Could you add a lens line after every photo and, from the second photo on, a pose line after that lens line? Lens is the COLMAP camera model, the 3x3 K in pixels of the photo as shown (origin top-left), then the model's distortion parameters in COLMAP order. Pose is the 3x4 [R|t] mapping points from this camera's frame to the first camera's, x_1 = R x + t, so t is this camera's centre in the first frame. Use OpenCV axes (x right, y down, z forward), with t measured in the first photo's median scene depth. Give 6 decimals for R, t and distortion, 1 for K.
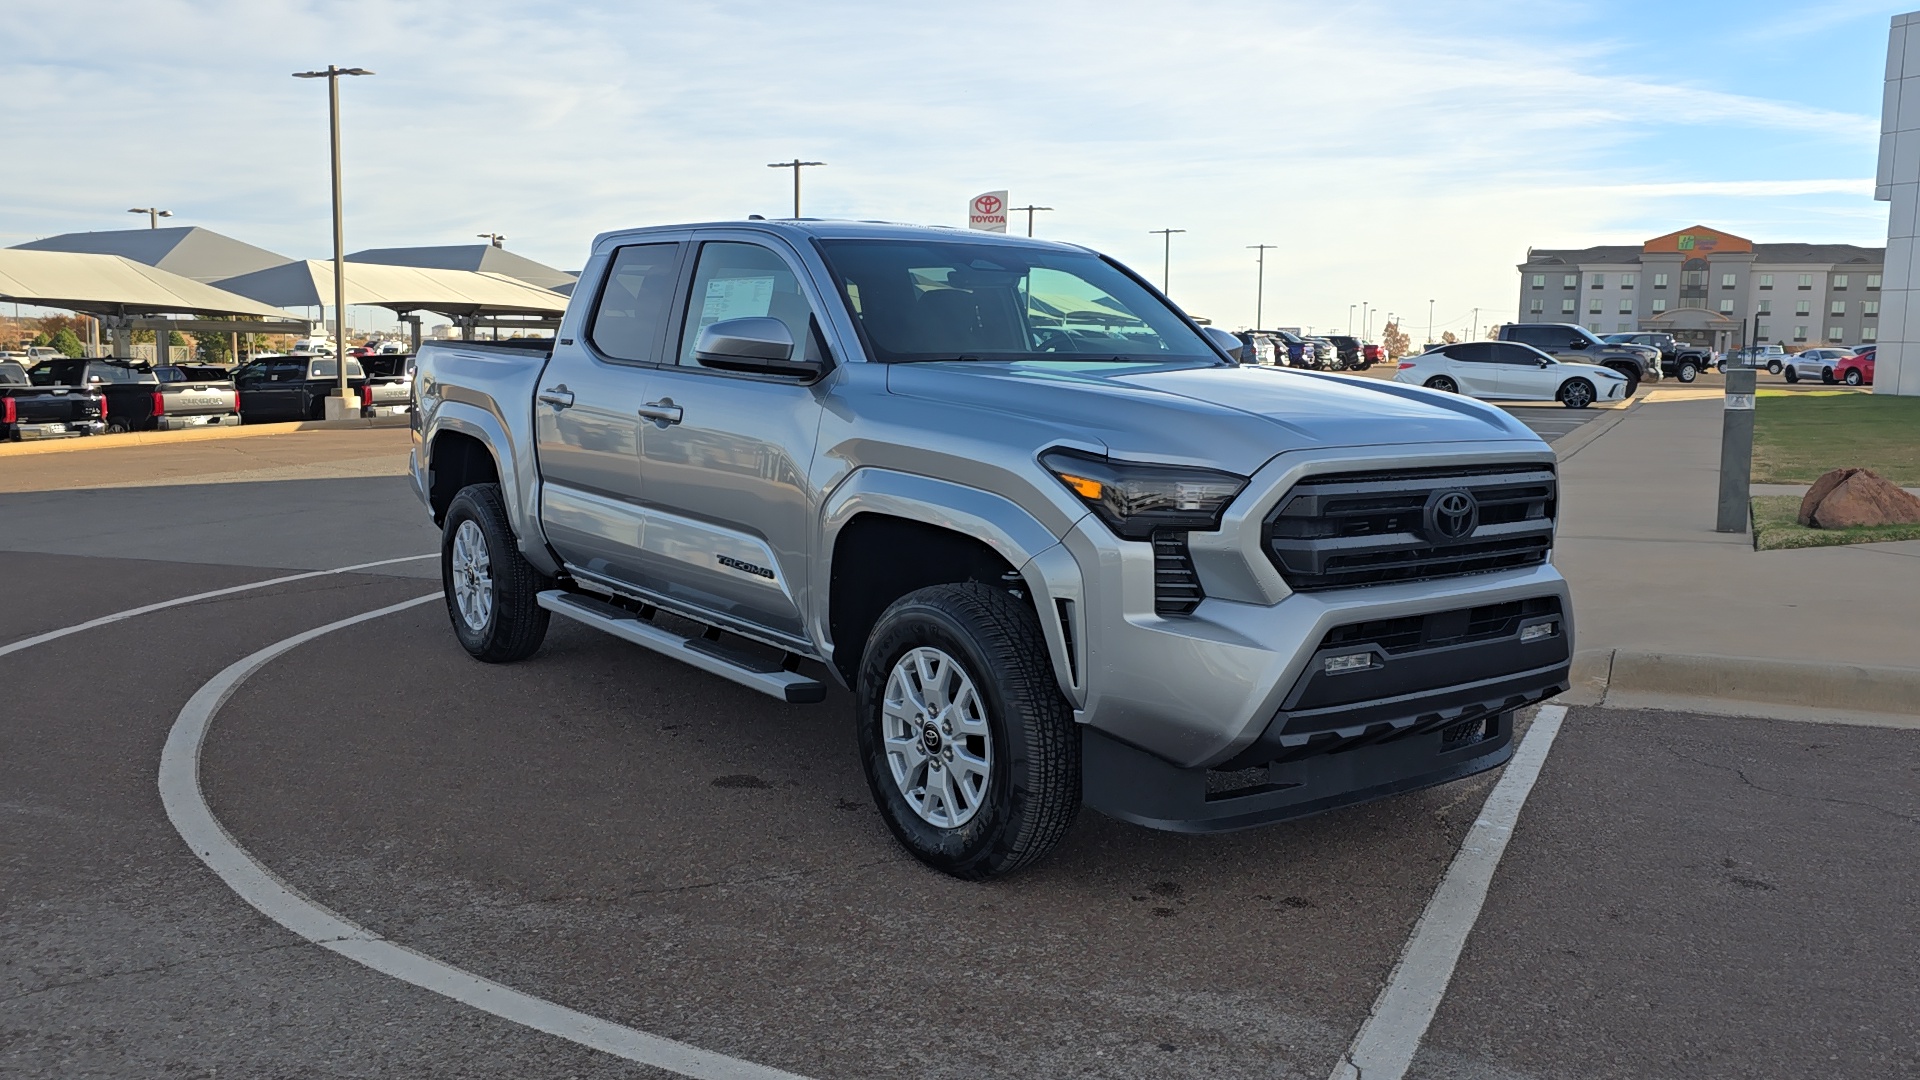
lens RADIAL K [[1590.1, 0, 963.3], [0, 1590.1, 545.5], [0, 0, 1]] dist [-0.004638, 0.013533]
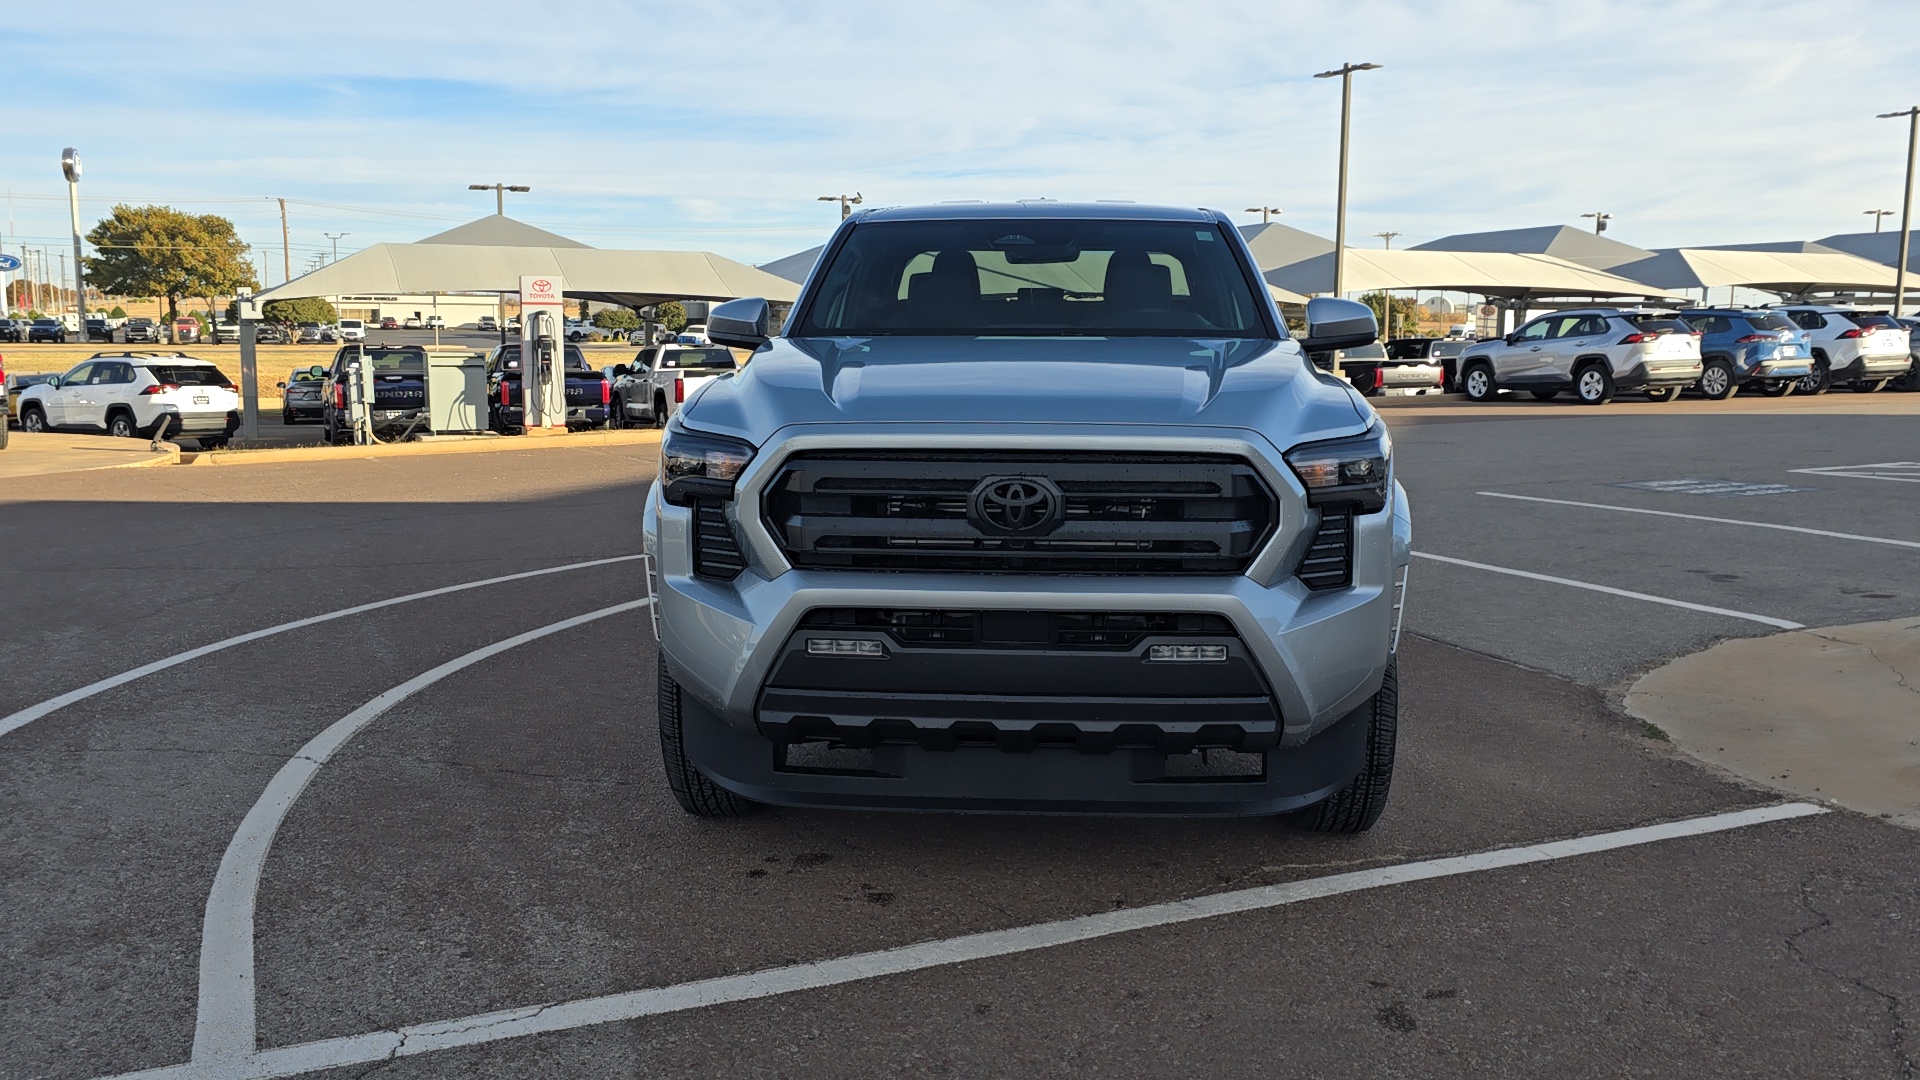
lens RADIAL K [[1590.1, 0, 961.6], [0, 1590.1, 537.5], [0, 0, 1]] dist [-0.004638, 0.013533]
pose [[0.759518, 0.077372, -0.645868, 0.636978], [-0.074405, 0.996718, 0.031903, -0.019200], [0.646217, 0.023825, 0.762782, 0.222868]]
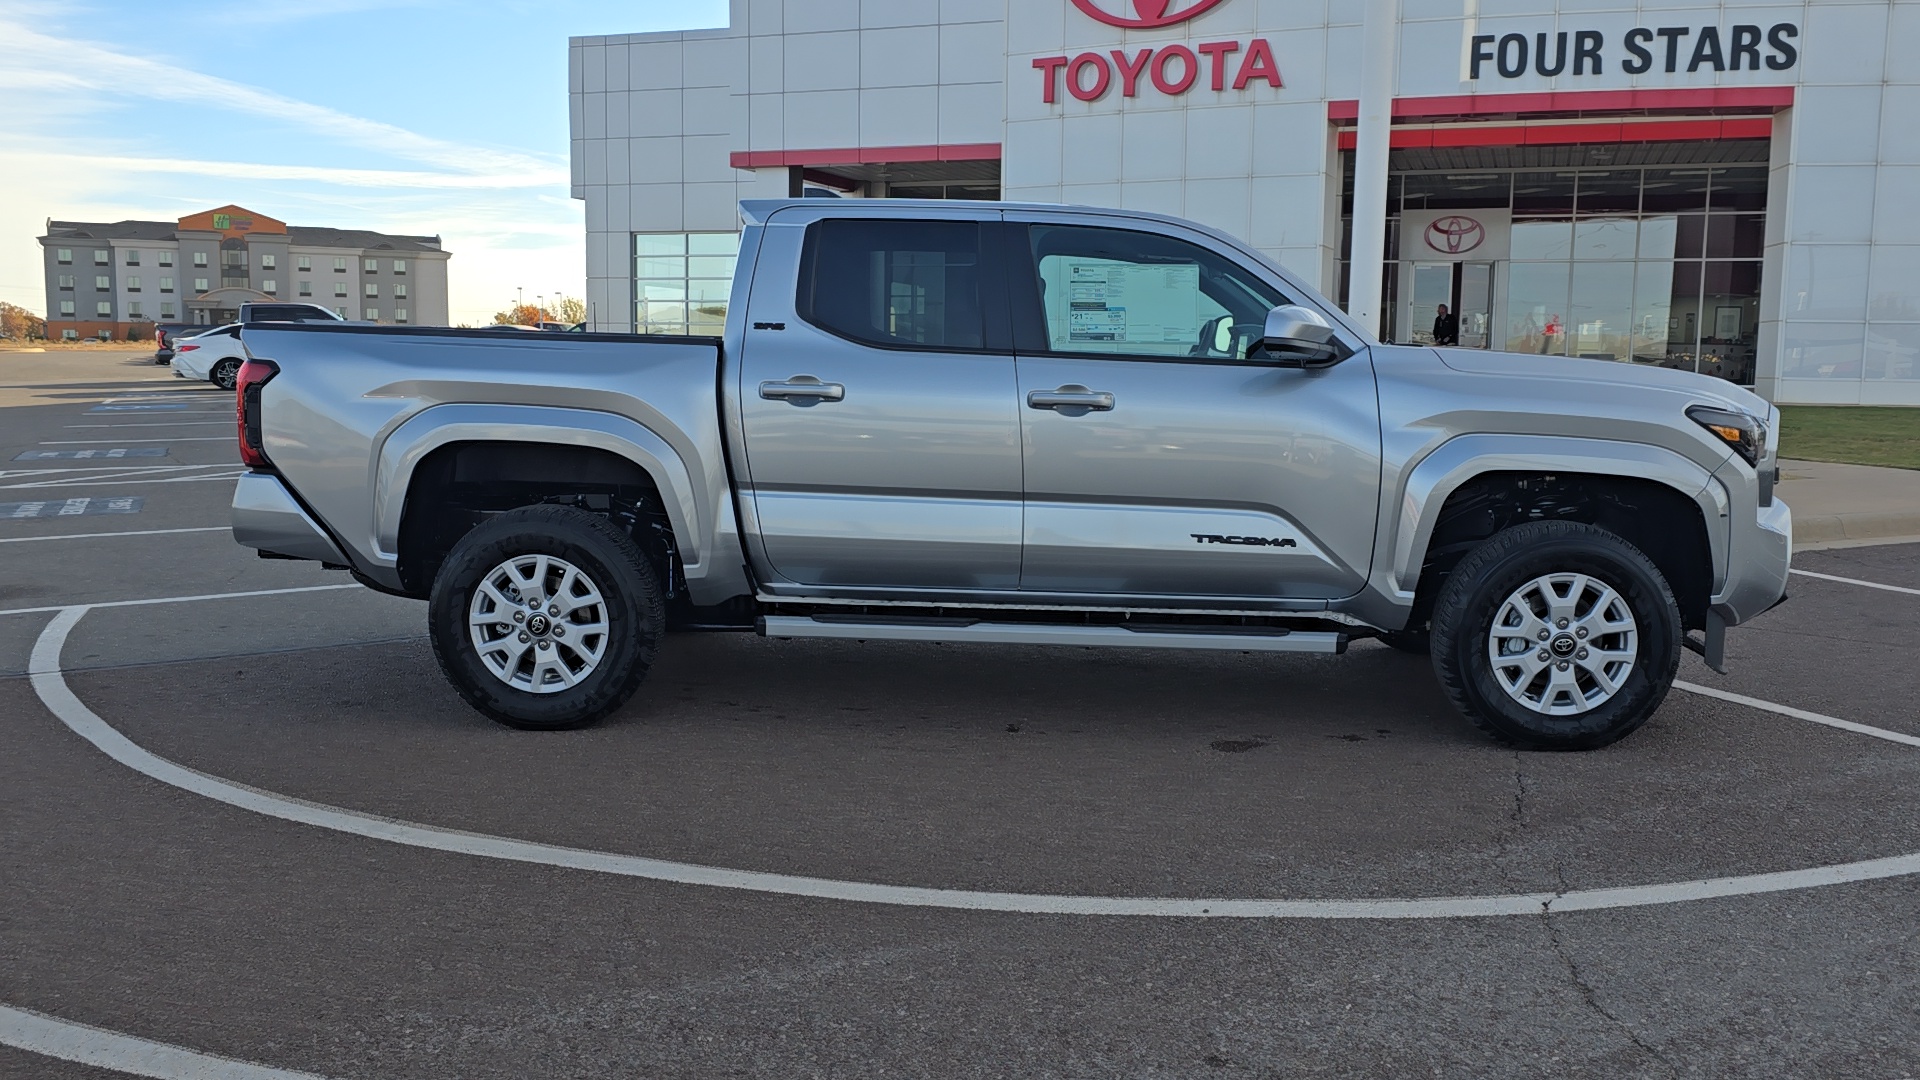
lens RADIAL K [[1590.1, 0, 962.6], [0, 1590.1, 531.9], [0, 0, 1]] dist [-0.004638, 0.013533]
pose [[0.642262, -0.099780, 0.759963, -0.986762], [0.096535, 0.994126, 0.048941, -0.057900], [-0.760382, 0.041930, 0.648121, 0.425968]]
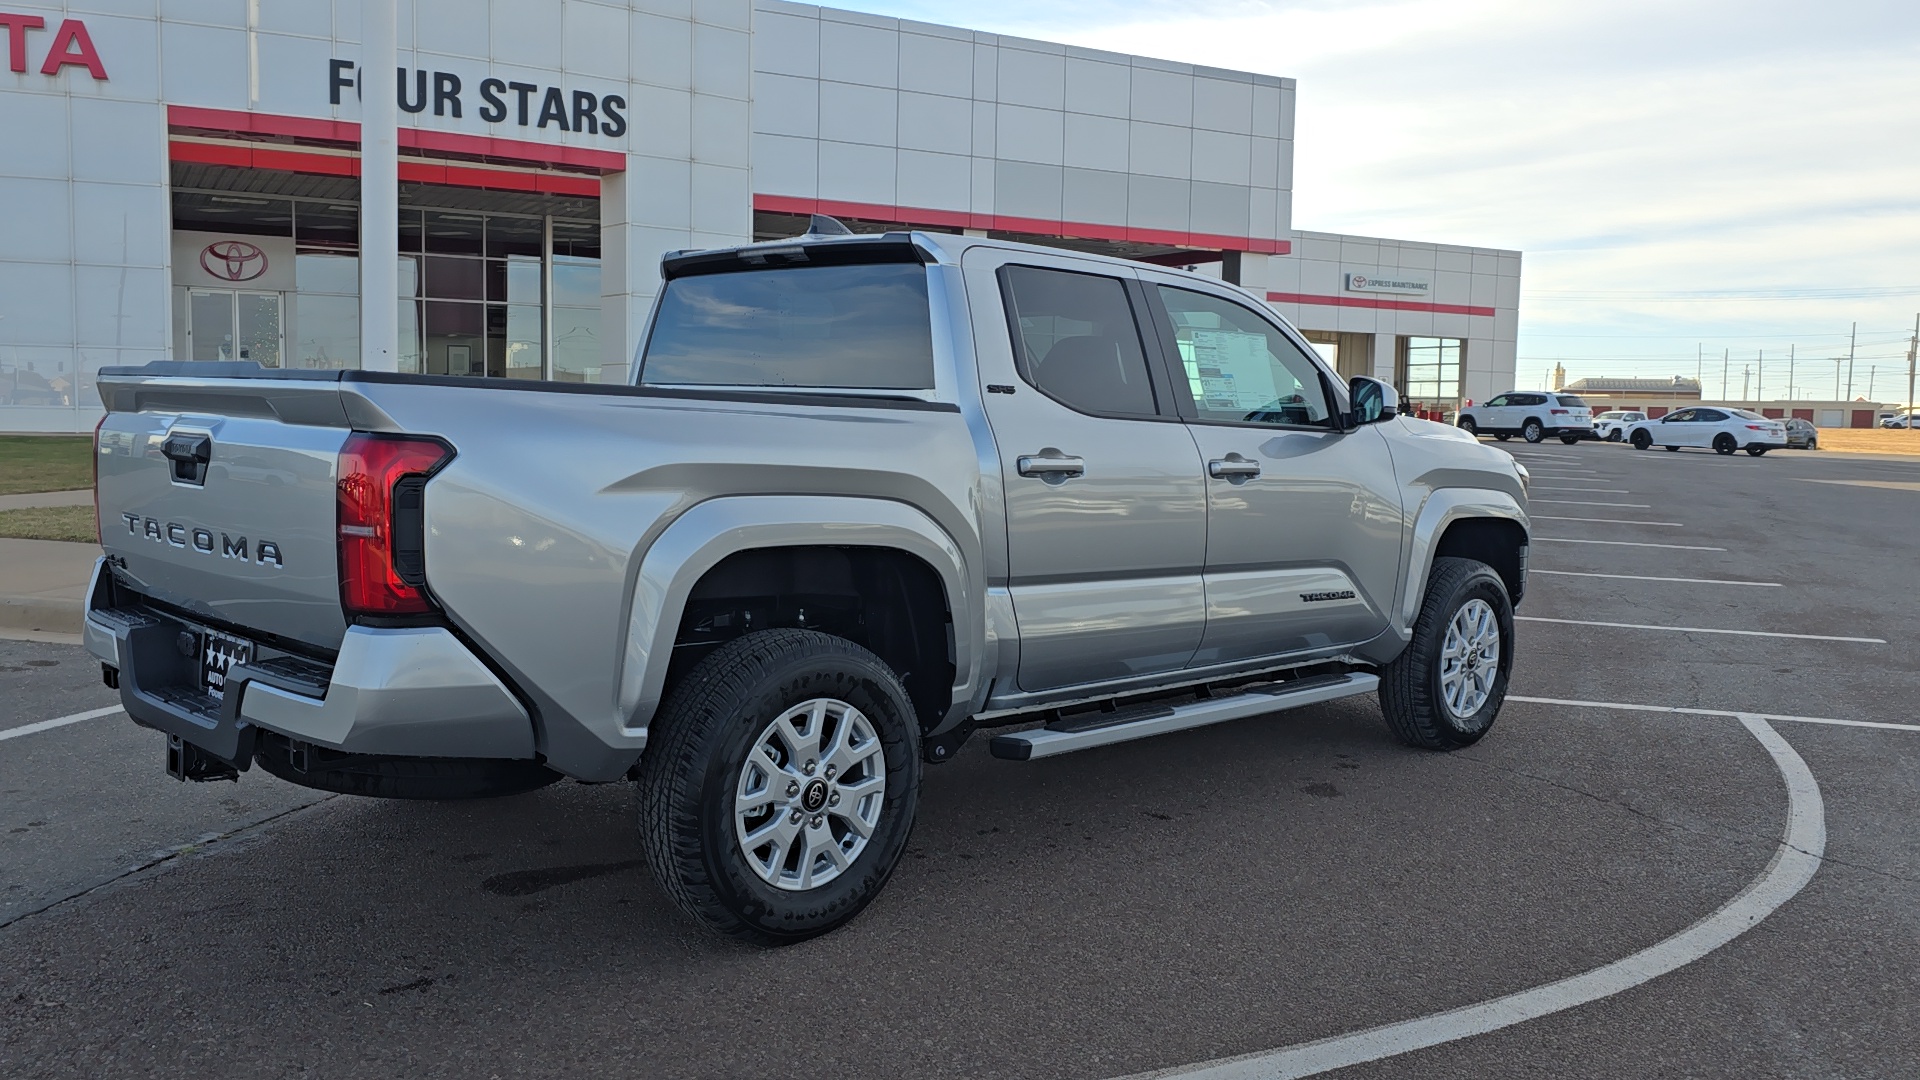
lens RADIAL K [[1590.1, 0, 951.0], [0, 1590.1, 536.7], [0, 0, 1]] dist [-0.004638, 0.013533]
pose [[-0.140181, -0.105100, 0.984532, -1.118272], [0.098367, 0.987953, 0.119471, -0.175462], [-0.985227, 0.113593, -0.128154, 1.306294]]
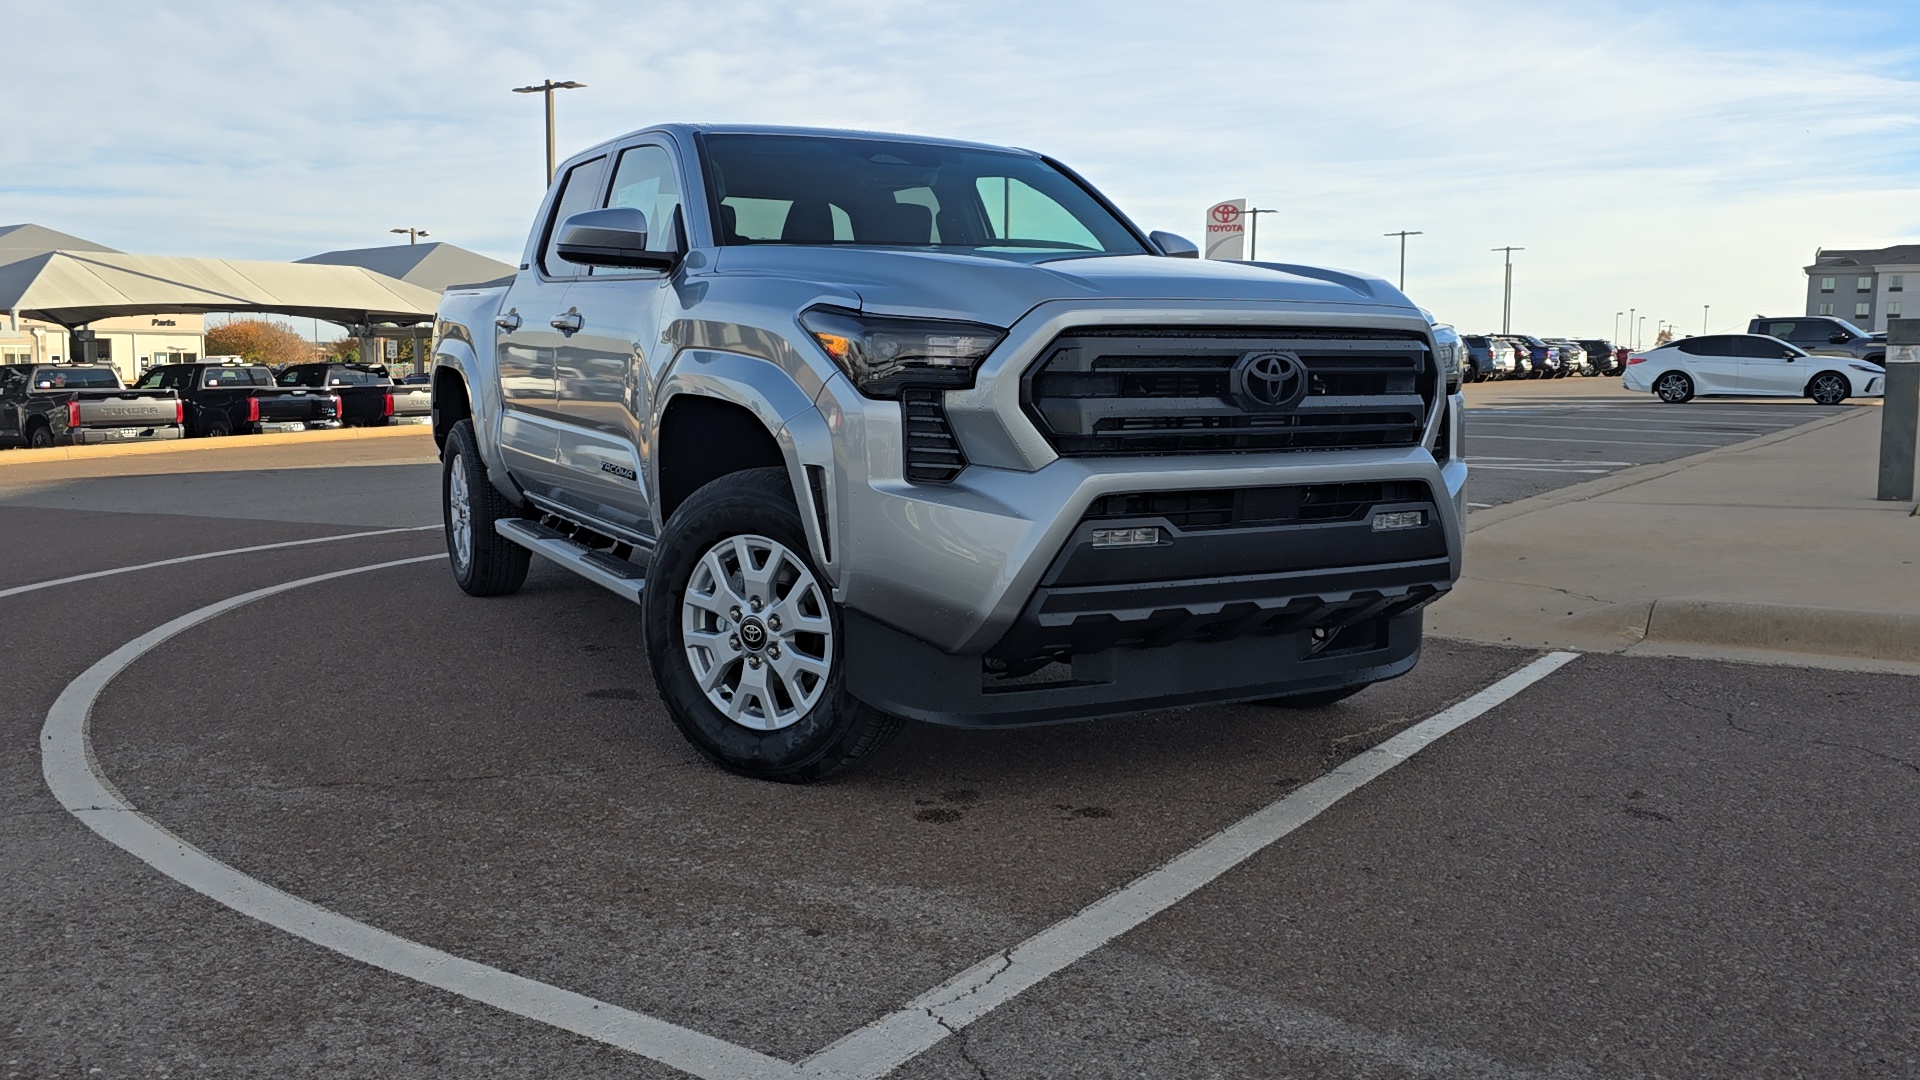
lens RADIAL K [[1590.1, 0, 971.8], [0, 1590.1, 541.3], [0, 0, 1]] dist [-0.004638, 0.013533]
pose [[0.988746, 0.008145, -0.149381, 0.206289], [-0.010063, 0.999876, -0.012088, 0.061956], [0.149264, 0.013455, 0.988706, 0.072535]]
